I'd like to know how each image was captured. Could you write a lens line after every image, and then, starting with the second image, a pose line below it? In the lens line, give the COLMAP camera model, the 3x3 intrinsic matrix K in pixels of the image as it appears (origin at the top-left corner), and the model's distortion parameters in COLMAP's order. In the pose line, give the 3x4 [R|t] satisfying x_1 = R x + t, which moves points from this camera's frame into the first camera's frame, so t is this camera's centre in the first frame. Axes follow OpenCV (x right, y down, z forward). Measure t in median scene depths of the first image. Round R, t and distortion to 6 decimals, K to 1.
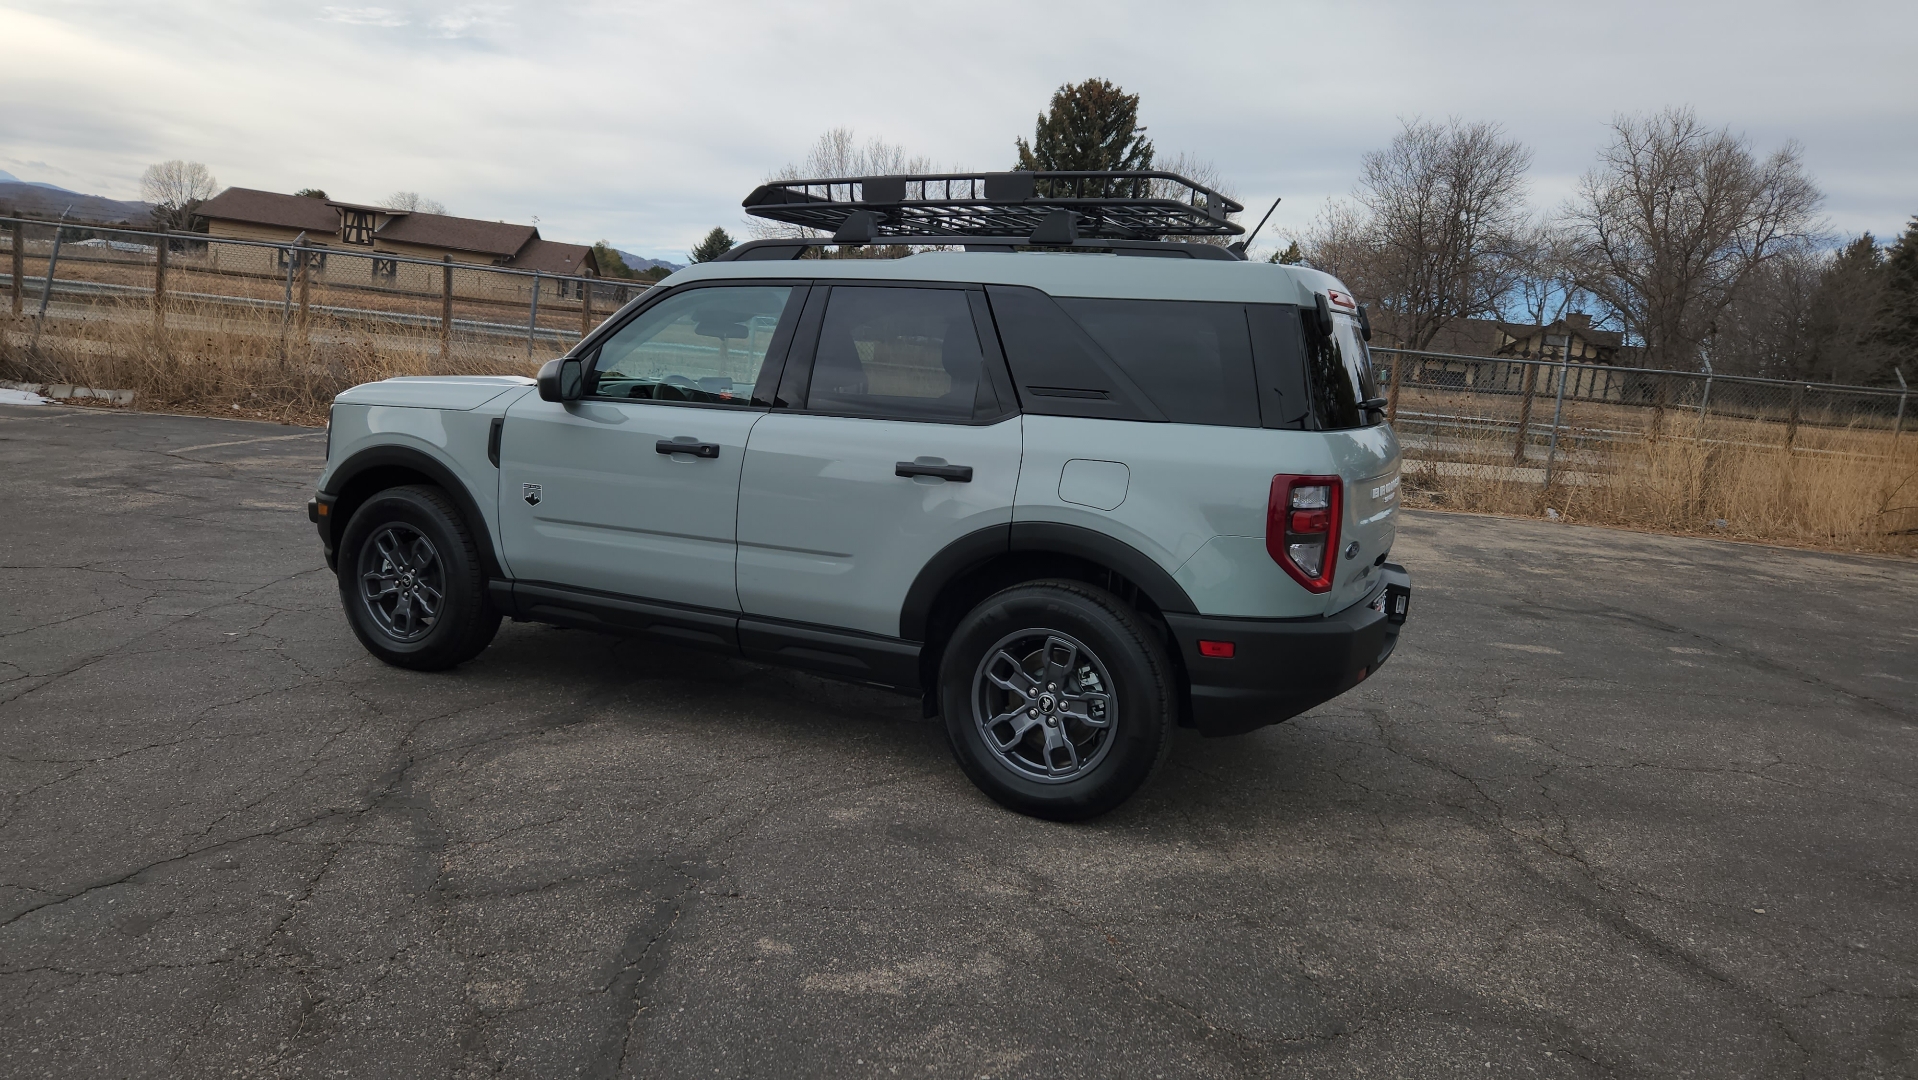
lens RADIAL K [[1281.0, 0, 928.0], [0, 1281.0, 528.9], [0, 0, 1]] dist [0.064882, -0.049462]
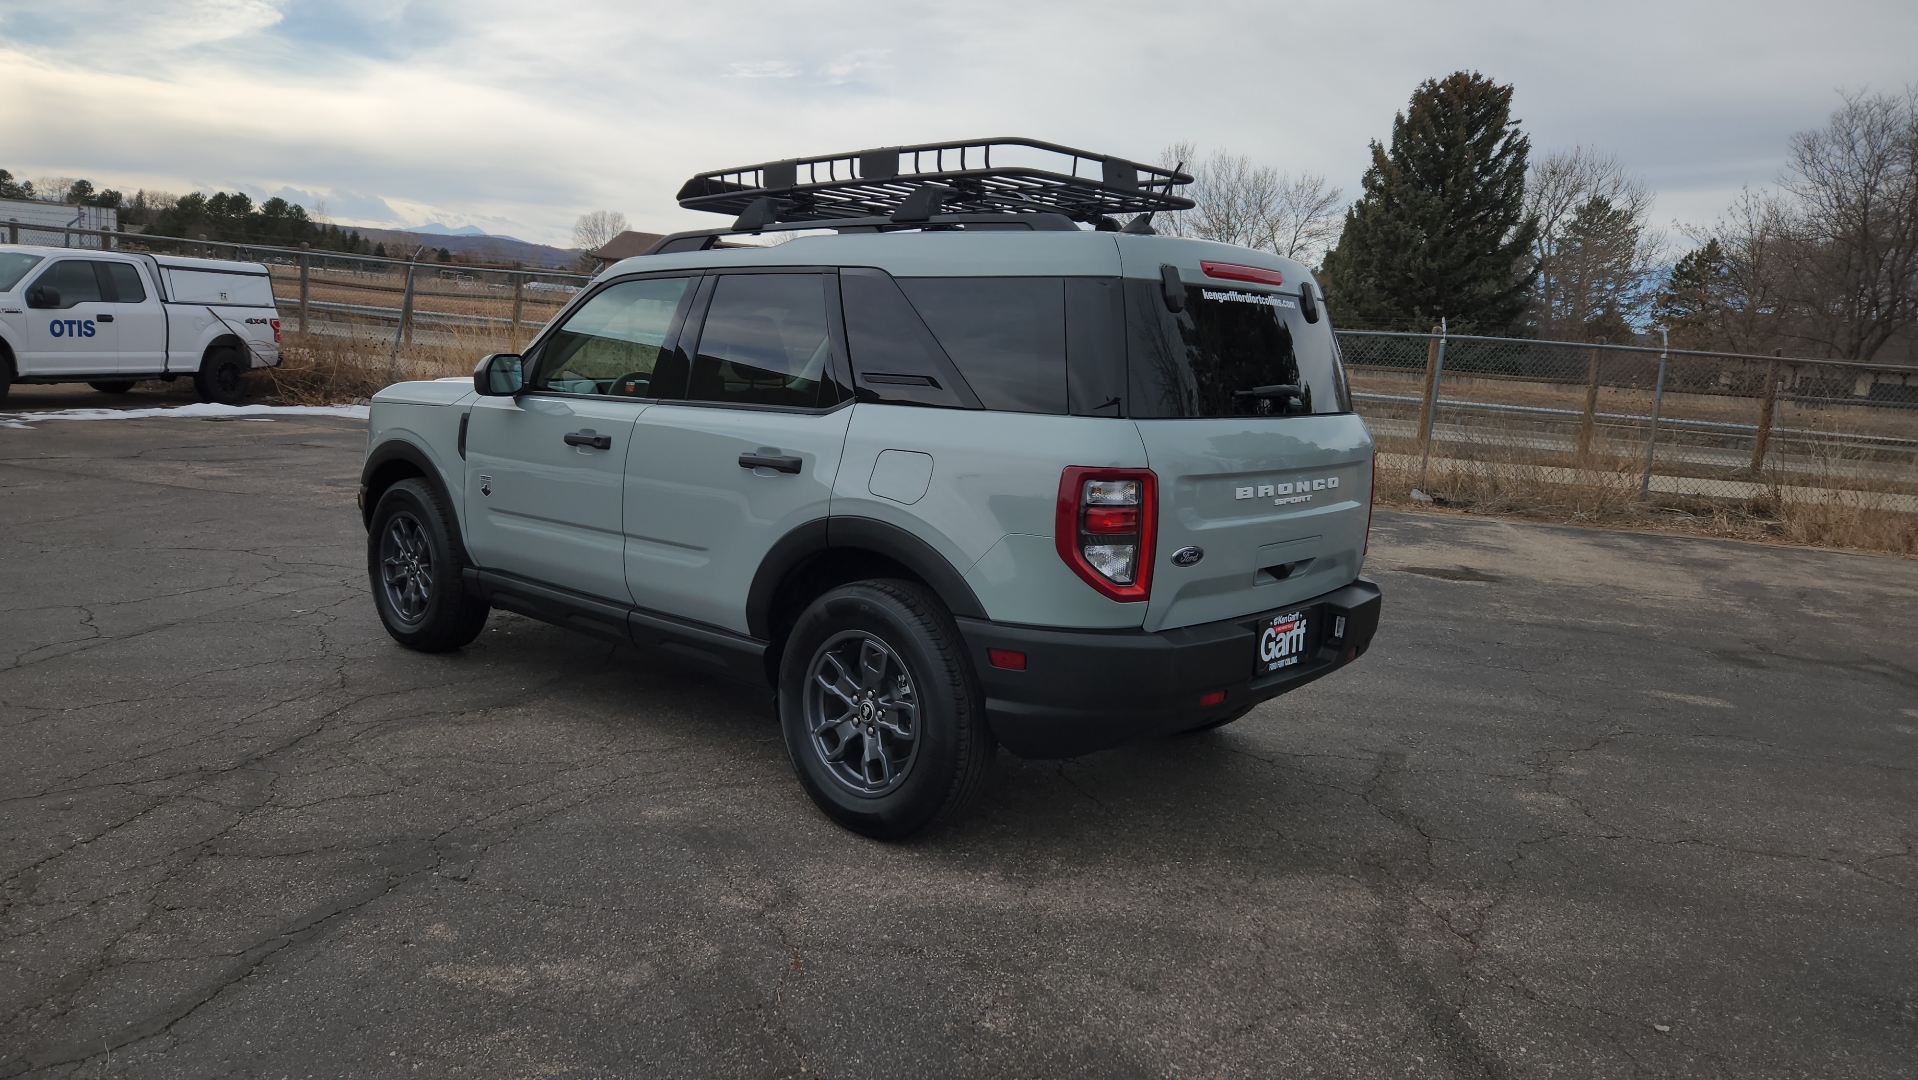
lens RADIAL K [[1281.0, 0, 925.5], [0, 1281.0, 540.6], [0, 0, 1]] dist [0.064882, -0.049462]
pose [[0.962304, 0.026358, -0.270696, 0.344948], [-0.028396, 0.999590, -0.003614, 0.012386], [0.270490, 0.011165, 0.962658, 0.099352]]
